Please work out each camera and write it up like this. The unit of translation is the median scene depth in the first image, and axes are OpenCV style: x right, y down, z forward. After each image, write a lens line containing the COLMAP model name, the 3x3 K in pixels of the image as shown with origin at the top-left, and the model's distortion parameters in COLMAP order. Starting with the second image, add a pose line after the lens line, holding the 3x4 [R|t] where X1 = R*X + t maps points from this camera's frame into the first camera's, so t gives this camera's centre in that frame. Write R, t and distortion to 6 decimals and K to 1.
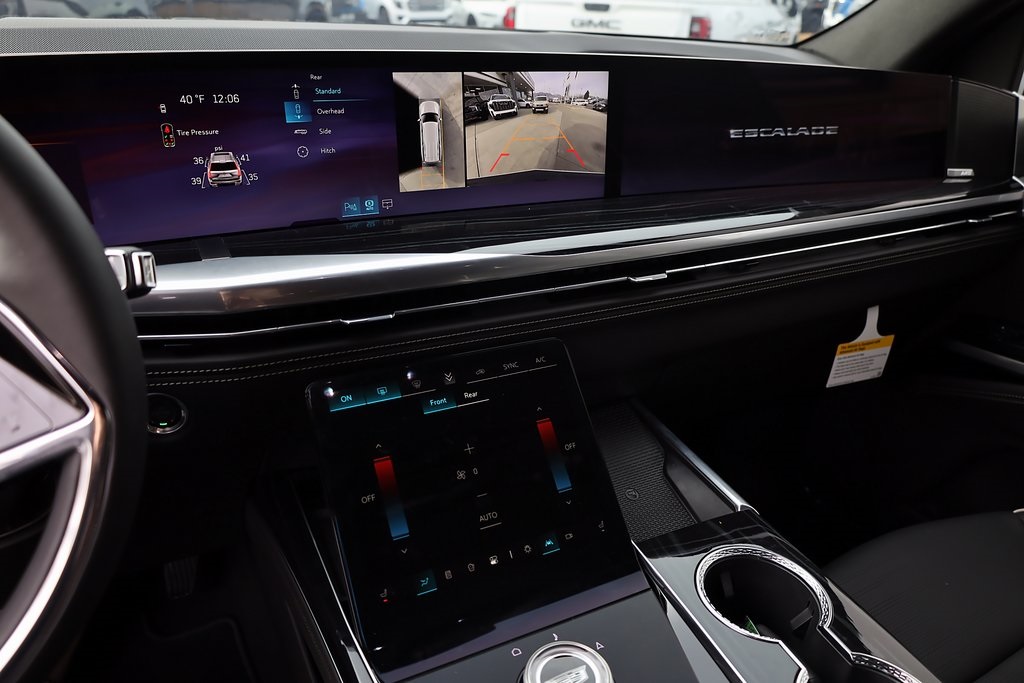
lens RADIAL K [[700.9, 0, 513.4], [0, 700.9, 343.6], [0, 0, 1]] dist [-0.007140, -0.003948]
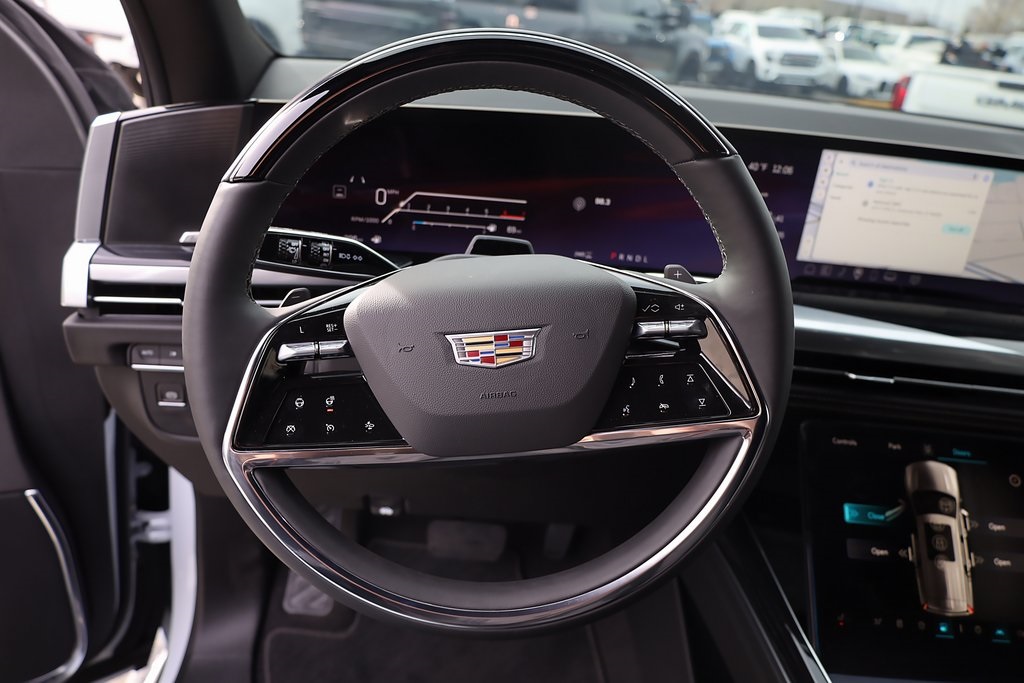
lens RADIAL K [[700.9, 0, 513.4], [0, 700.9, 343.6], [0, 0, 1]] dist [-0.007140, -0.003948]
pose [[0.891156, 0.242606, -0.383384, -0.197972], [-0.263215, 0.964736, -0.001344, 0.042083], [0.369538, 0.102110, 0.923588, -0.171918]]
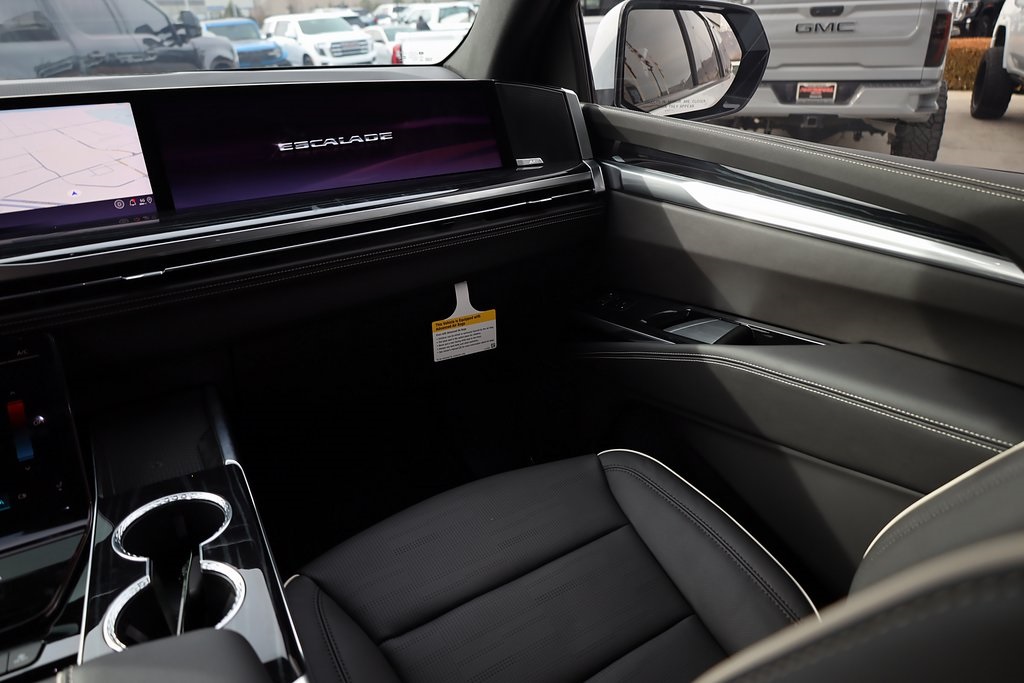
lens RADIAL K [[700.9, 0, 513.4], [0, 700.9, 343.6], [0, 0, 1]] dist [-0.007140, -0.003948]
pose [[0.993863, -0.102903, 0.040590, 0.587935], [0.104457, 0.993794, -0.038237, 0.099557], [-0.036403, 0.042242, 0.998444, -0.139261]]
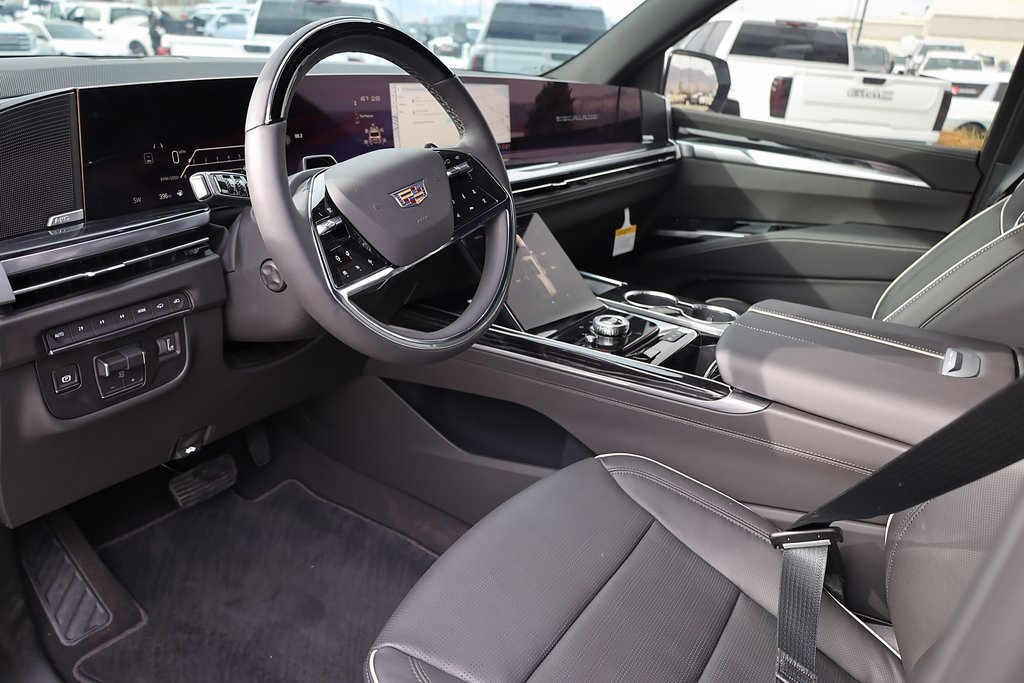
lens RADIAL K [[700.9, 0, 513.4], [0, 700.9, 343.6], [0, 0, 1]] dist [-0.007140, -0.003948]
pose [[0.872767, -0.177457, 0.454738, -0.733978], [0.199763, 0.979844, -0.001025, 0.264210], [-0.445390, 0.091734, 0.890625, -0.559879]]
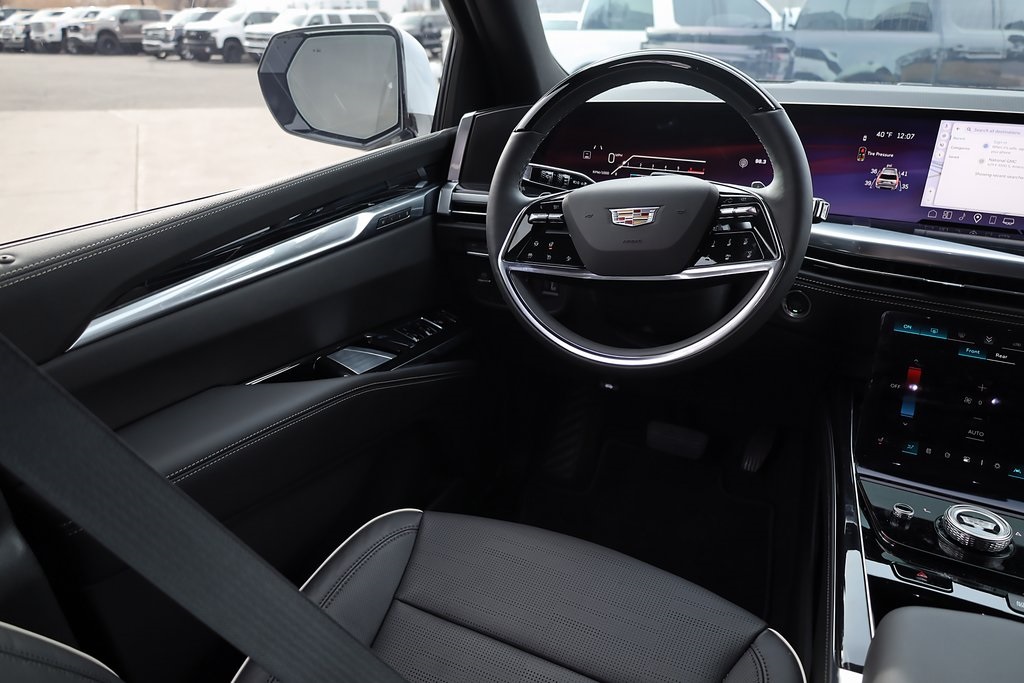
lens RADIAL K [[700.9, 0, 513.4], [0, 700.9, 343.6], [0, 0, 1]] dist [-0.007140, -0.003948]
pose [[0.608753, 0.297893, -0.735309, 0.248624], [-0.346254, 0.933659, 0.091591, 0.178387], [0.713813, 0.198848, 0.671514, -0.430638]]
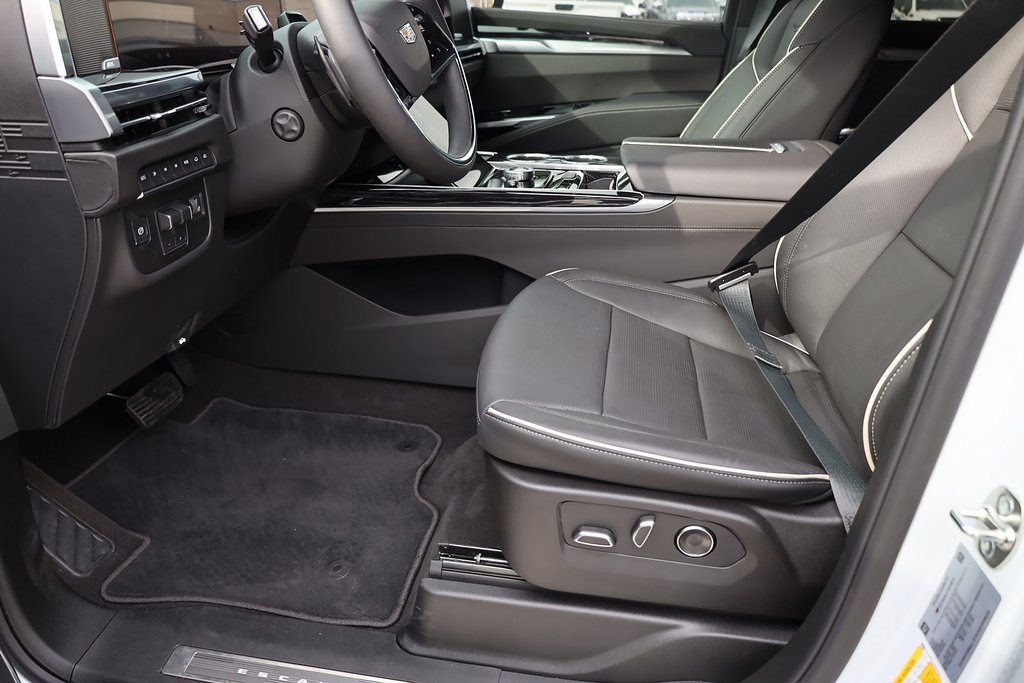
lens RADIAL K [[700.9, 0, 513.4], [0, 700.9, 343.6], [0, 0, 1]] dist [-0.007140, -0.003948]
pose [[0.595103, -0.370989, 0.712895, -1.216128], [0.375497, 0.912647, 0.161487, 0.354540], [-0.710531, 0.171588, 0.682424, -0.434904]]
